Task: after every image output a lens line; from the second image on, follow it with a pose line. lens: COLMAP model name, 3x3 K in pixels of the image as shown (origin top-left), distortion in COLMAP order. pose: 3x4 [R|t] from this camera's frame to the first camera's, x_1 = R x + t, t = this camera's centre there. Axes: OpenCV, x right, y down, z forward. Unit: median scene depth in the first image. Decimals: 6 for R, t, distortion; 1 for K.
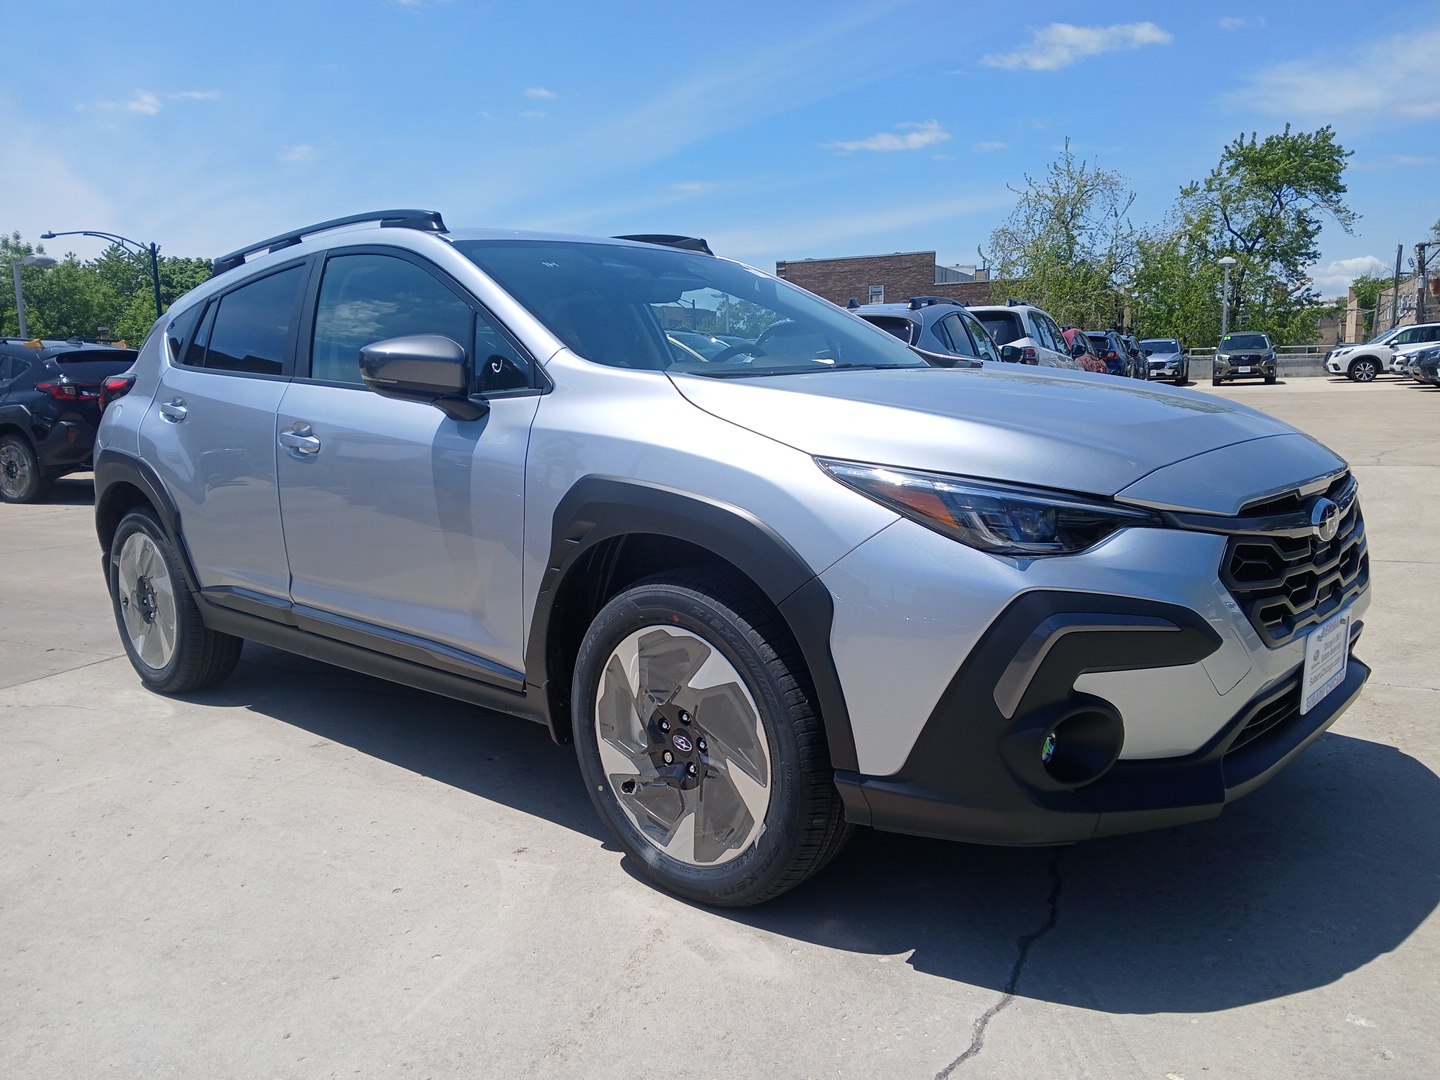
lens RADIAL K [[1115.2, 0, 720.0], [0, 1115.2, 540.0], [0, 0, 1]] dist [0.062329, -0.121138]
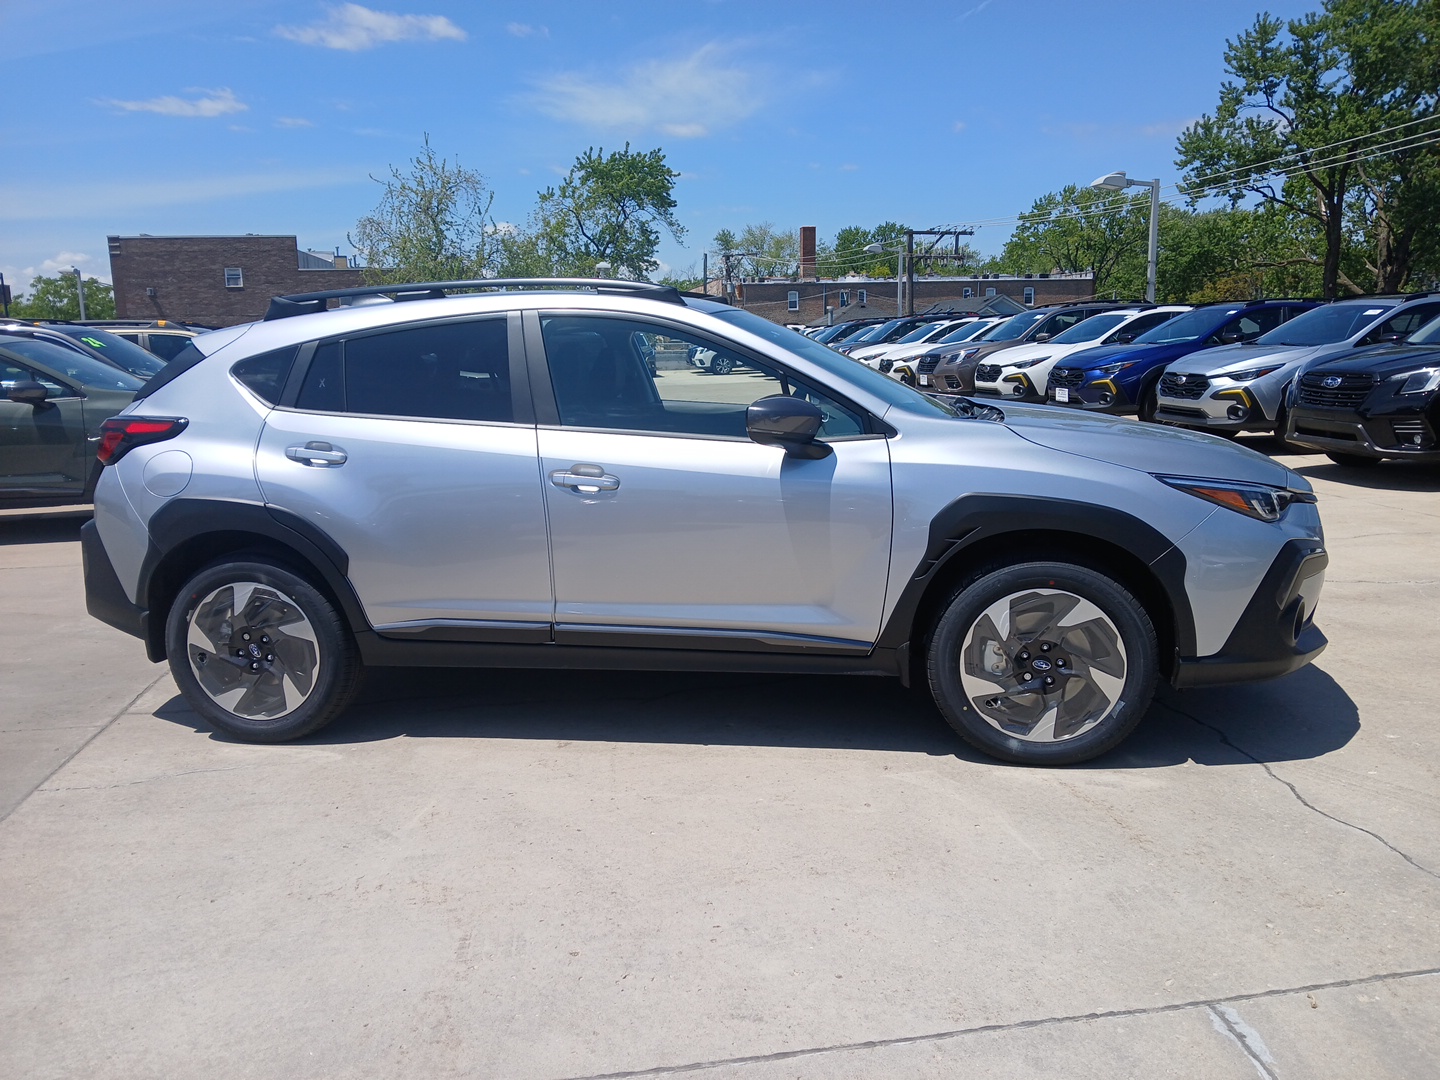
lens RADIAL K [[1115.2, 0, 720.0], [0, 1115.2, 540.0], [0, 0, 1]] dist [0.062329, -0.121138]
pose [[0.848375, -0.081700, 0.523053, -1.167447], [0.076514, 0.996569, 0.031559, -0.068393], [-0.523837, 0.013247, 0.851716, -0.073360]]
